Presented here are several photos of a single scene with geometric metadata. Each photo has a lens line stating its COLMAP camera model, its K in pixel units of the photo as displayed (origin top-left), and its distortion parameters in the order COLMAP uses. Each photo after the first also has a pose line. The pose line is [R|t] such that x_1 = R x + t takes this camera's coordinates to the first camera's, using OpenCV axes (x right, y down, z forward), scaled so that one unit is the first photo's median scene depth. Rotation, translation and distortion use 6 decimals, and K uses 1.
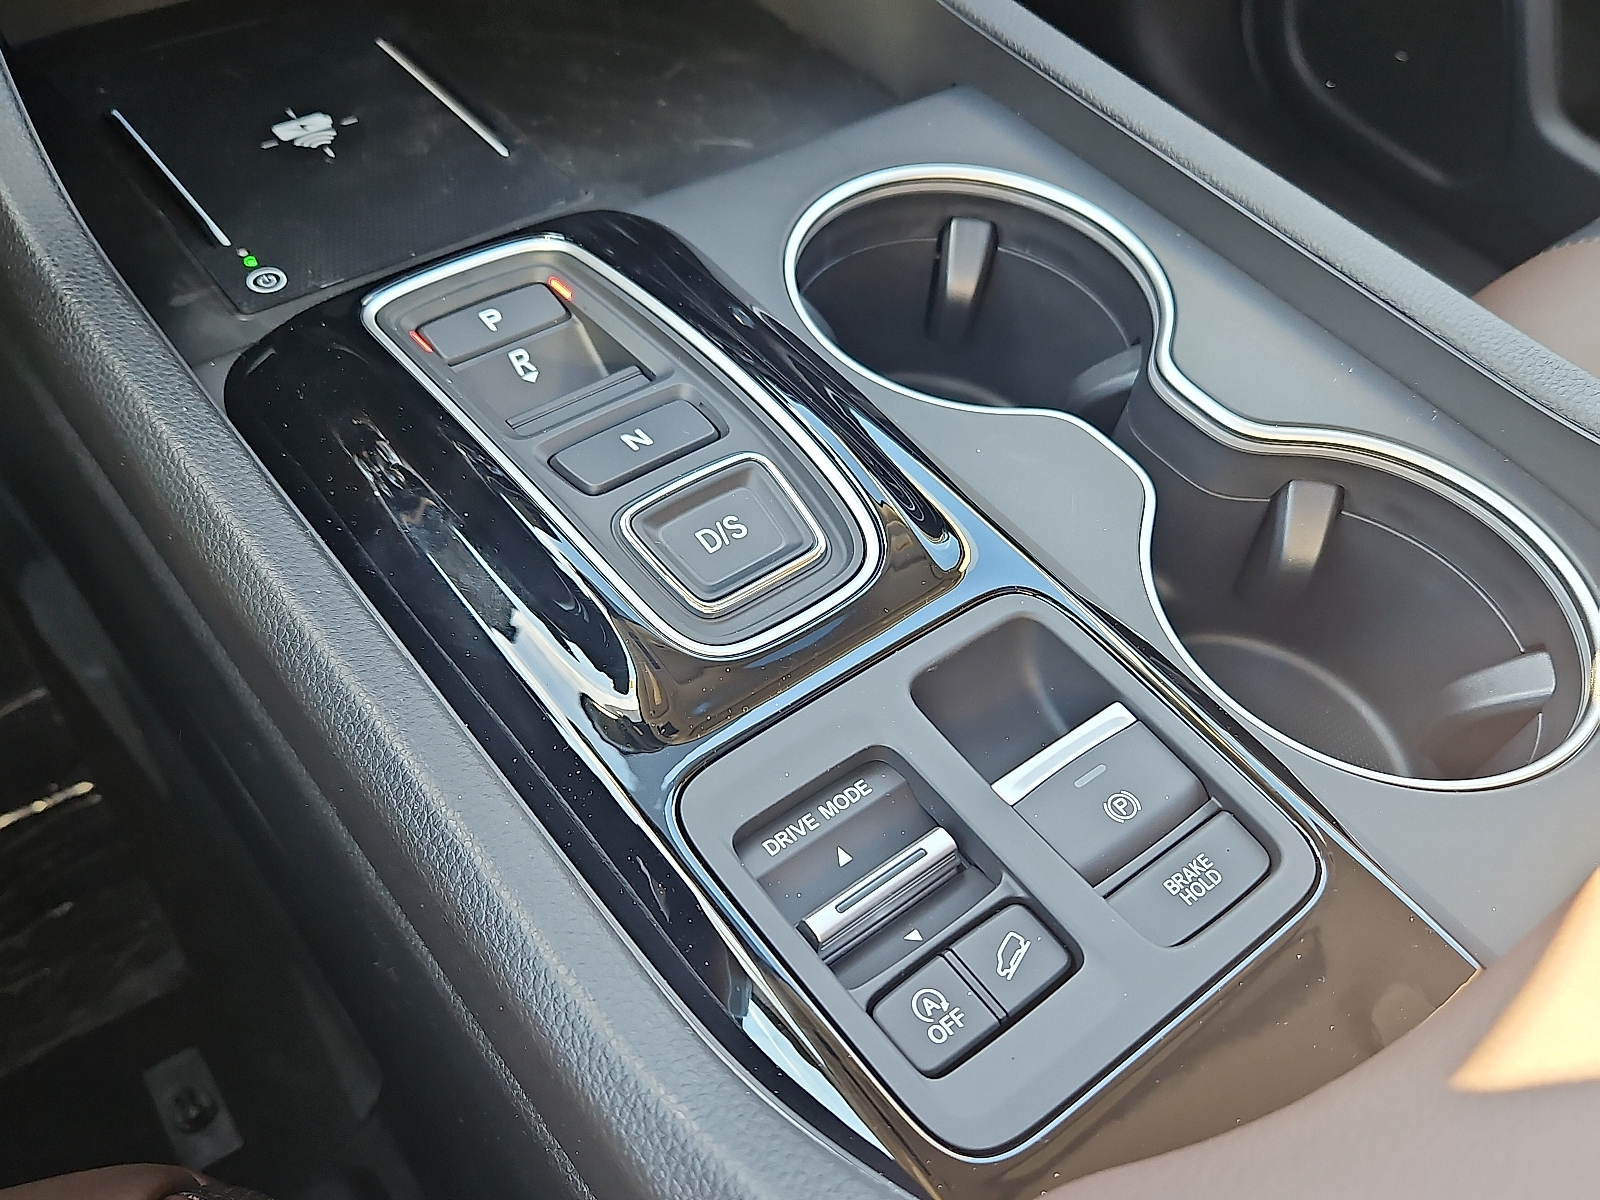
lens RADIAL K [[1430.2, 0, 800.0], [0, 1430.2, 600.0], [0, 0, 1]] dist [0.059554, -0.002317]
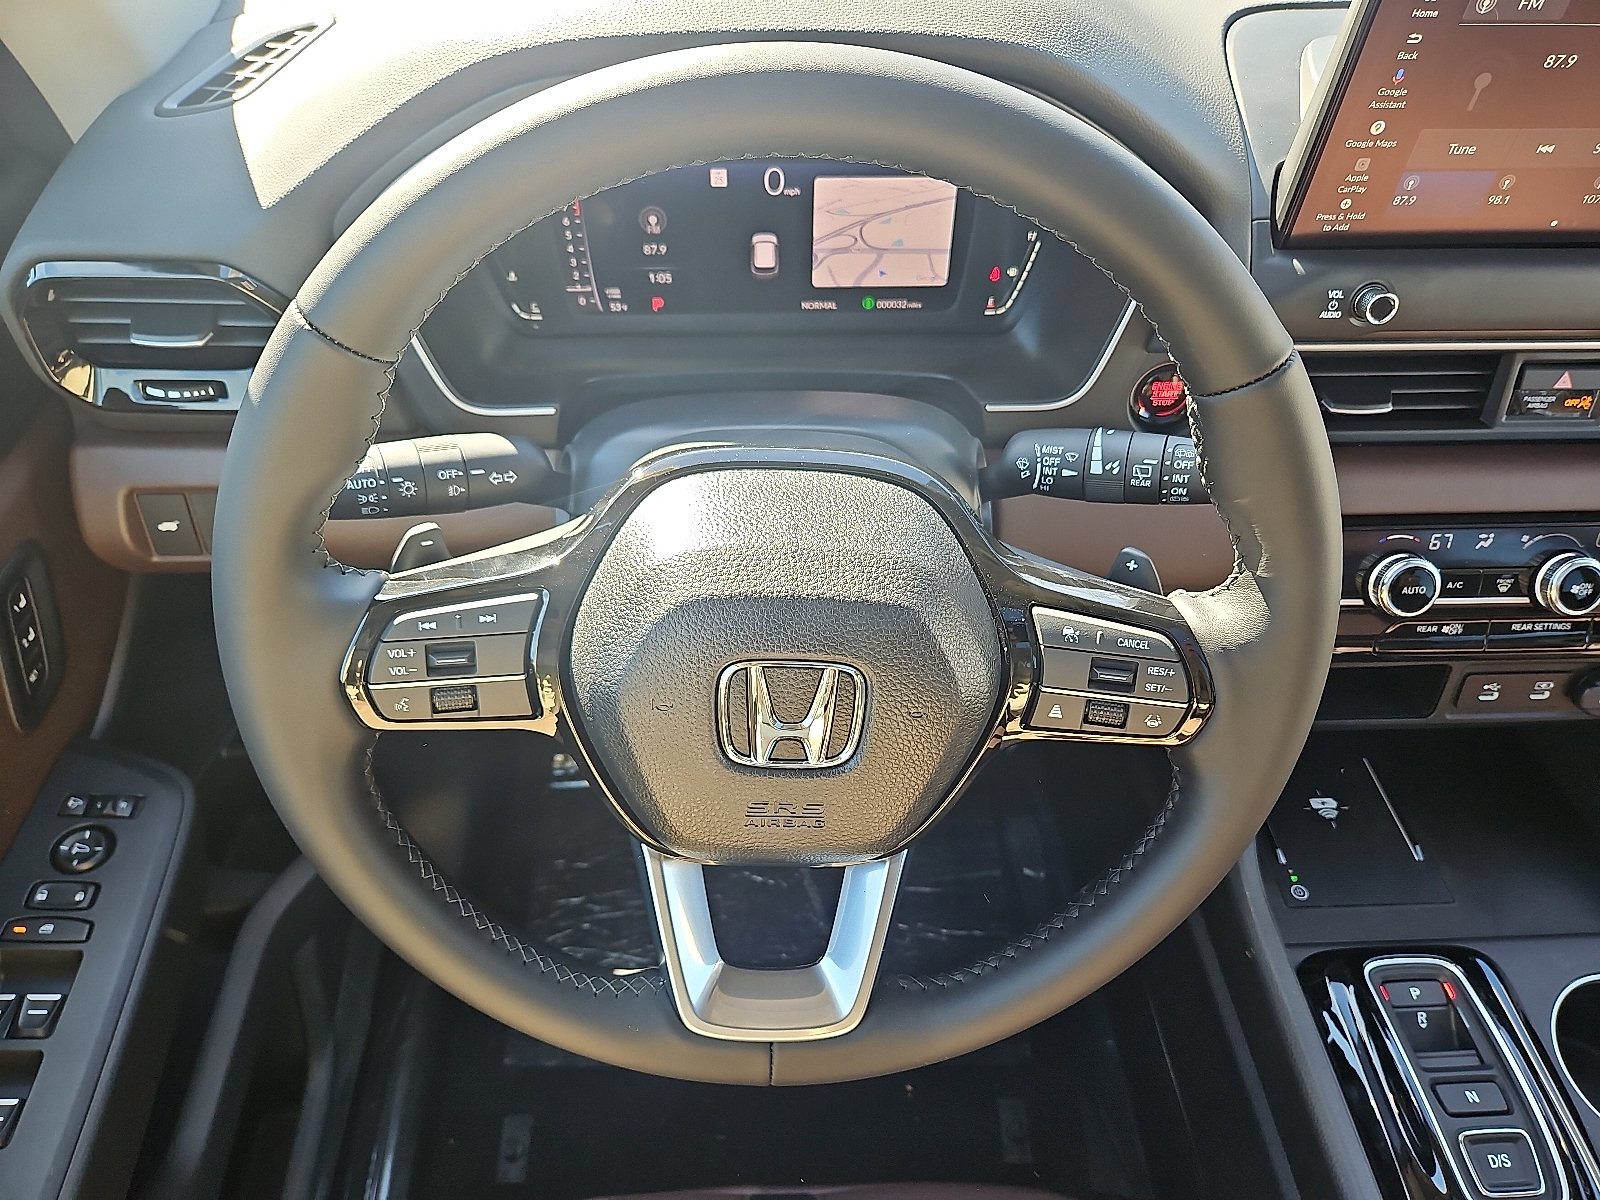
lens RADIAL K [[1091.4, 0, 800.0], [0, 1091.4, 600.0], [0, 0, 1]] dist [0.021028, -0.025628]
pose [[0.811243, 0.367972, -0.454401, -0.419590], [-0.414582, 0.910006, -0.003234, -0.331176], [0.412318, 0.191010, 0.890791, -1.052754]]
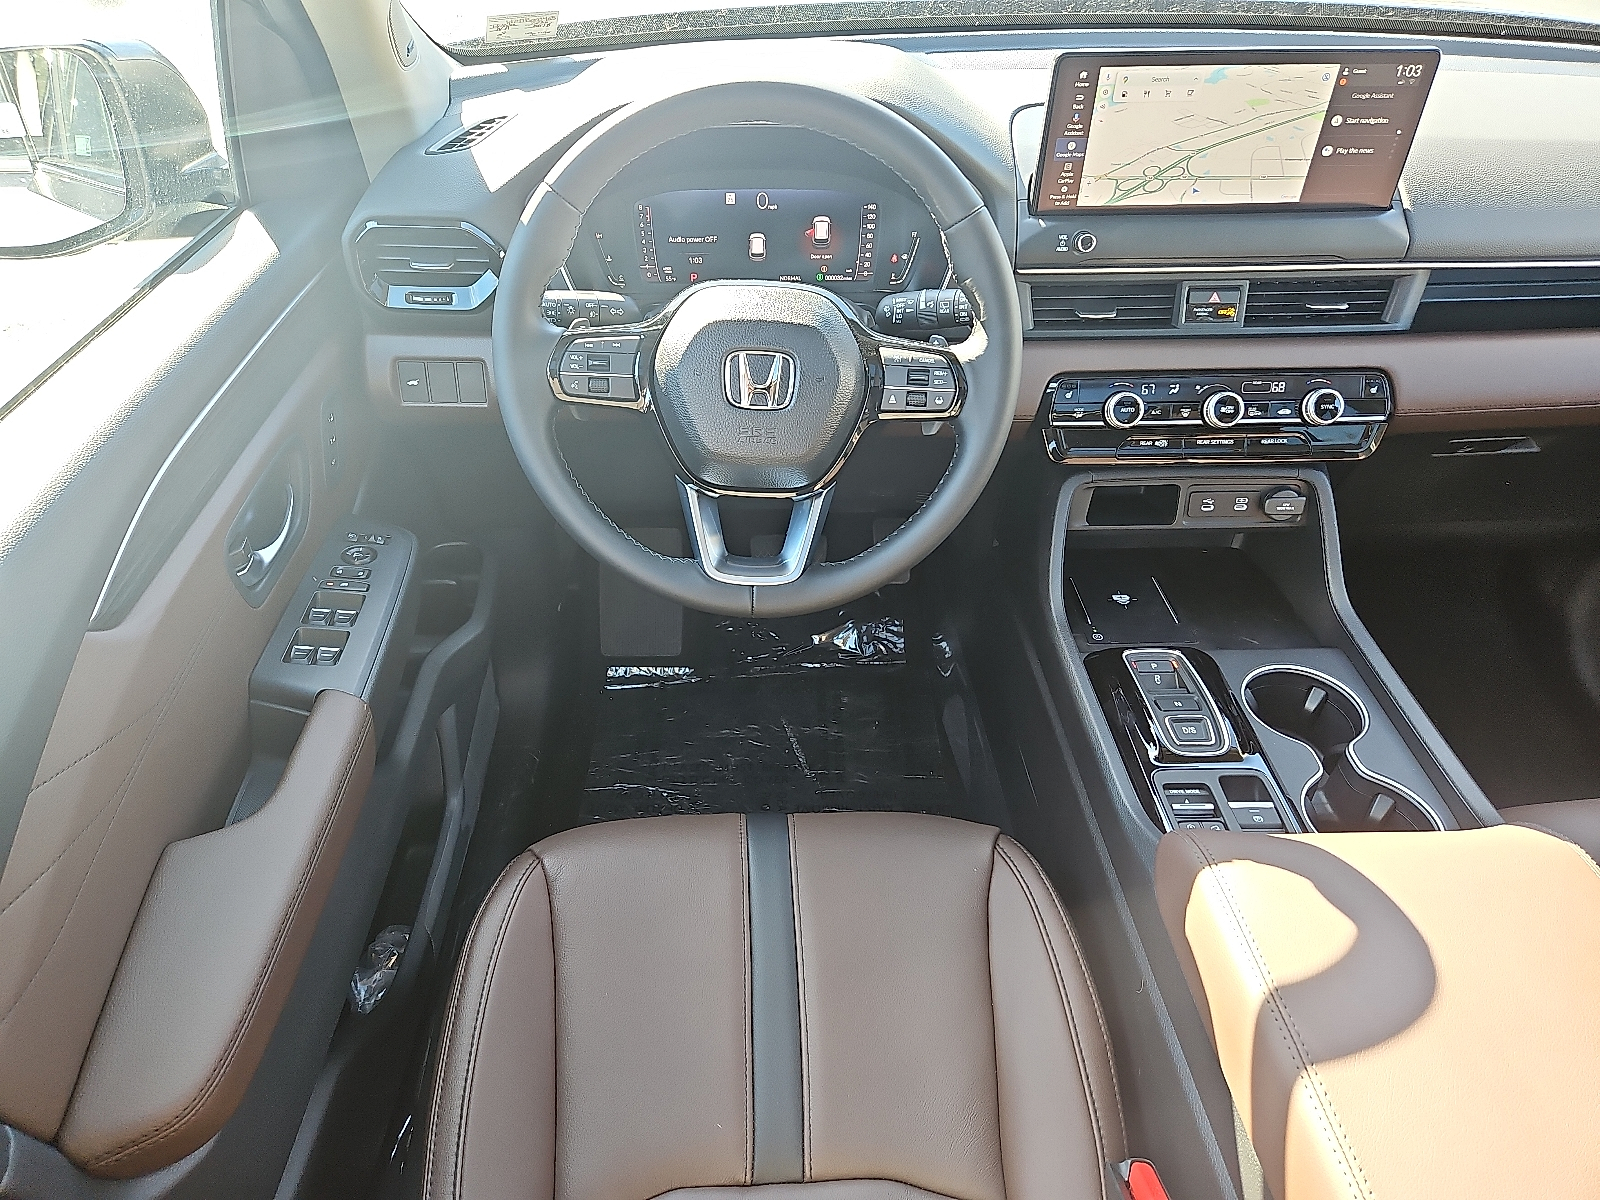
lens RADIAL K [[1050.7, 0, 800.0], [0, 1050.7, 600.0], [0, 0, 1]] dist [0.029969, -0.002850]
pose [[0.805025, 0.297205, -0.513423, 0.385337], [-0.414006, 0.901314, -0.127401, 0.366104], [0.424892, 0.315122, 0.848625, -1.703397]]
